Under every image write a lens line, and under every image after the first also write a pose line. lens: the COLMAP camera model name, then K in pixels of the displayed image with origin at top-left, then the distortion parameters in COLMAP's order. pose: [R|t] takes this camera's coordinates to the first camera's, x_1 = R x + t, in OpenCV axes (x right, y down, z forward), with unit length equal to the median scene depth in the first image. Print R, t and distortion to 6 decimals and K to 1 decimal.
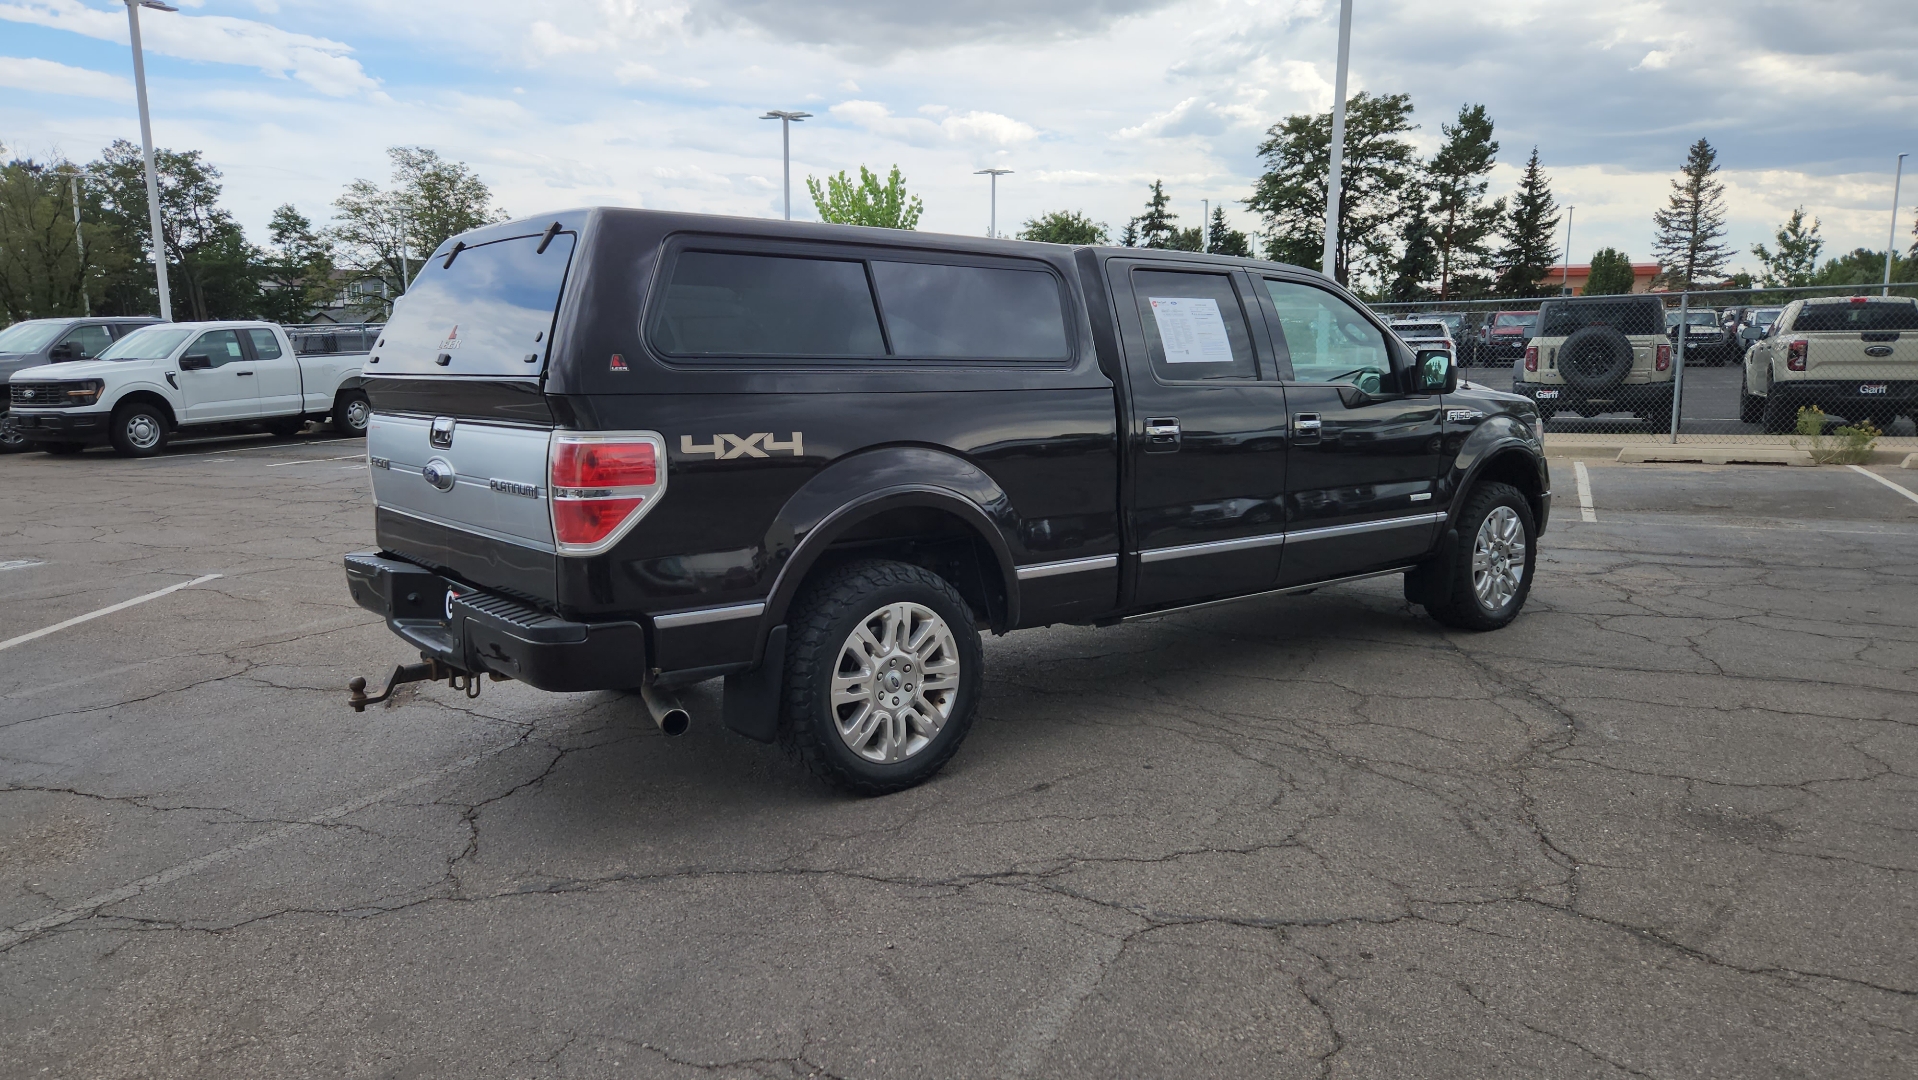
lens RADIAL K [[1290.9, 0, 915.9], [0, 1290.9, 555.8], [0, 0, 1]] dist [0.062425, -0.046224]
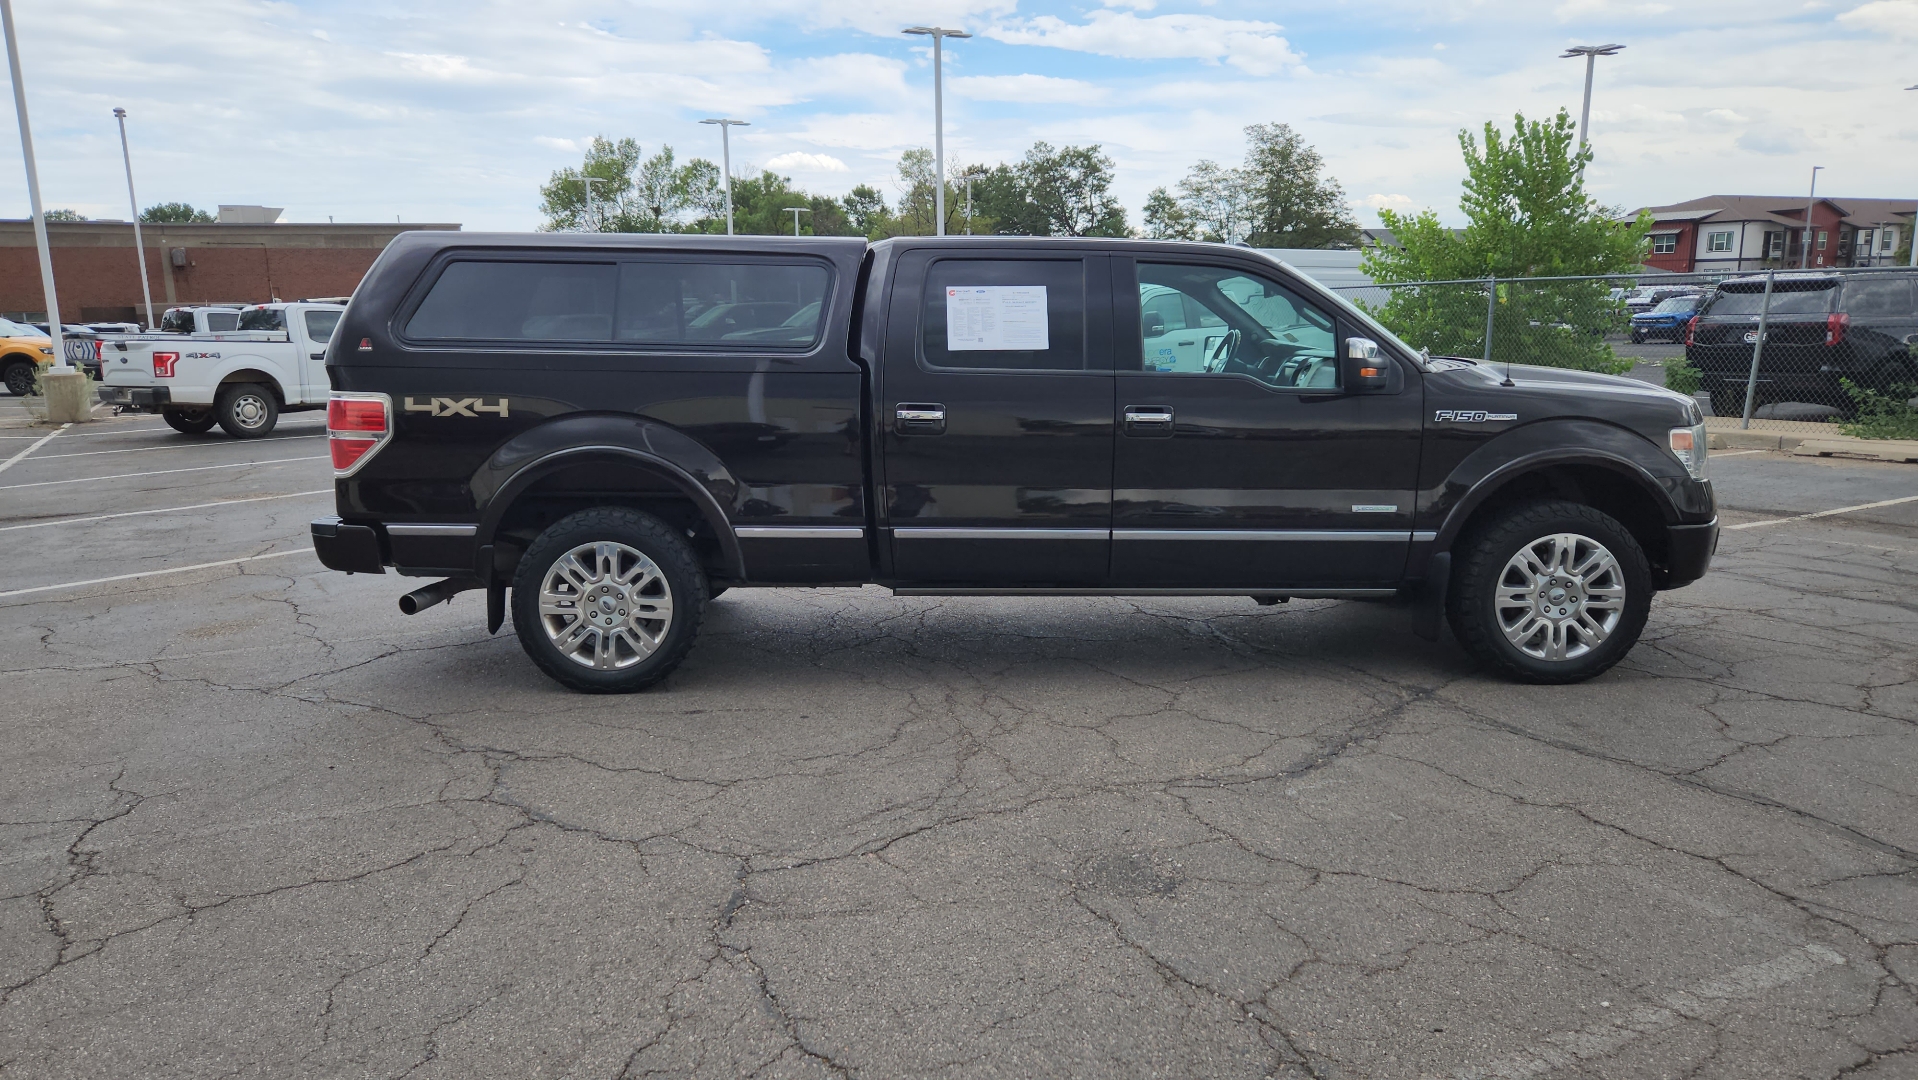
lens RADIAL K [[1292.7, 0, 923.3], [0, 1292.7, 566.3], [0, 0, 1]] dist [0.065496, -0.046541]
pose [[0.794976, 0.114896, -0.595661, 0.714200], [-0.096399, 0.993350, 0.062951, -0.034926], [0.598933, 0.007376, 0.800765, 0.137863]]
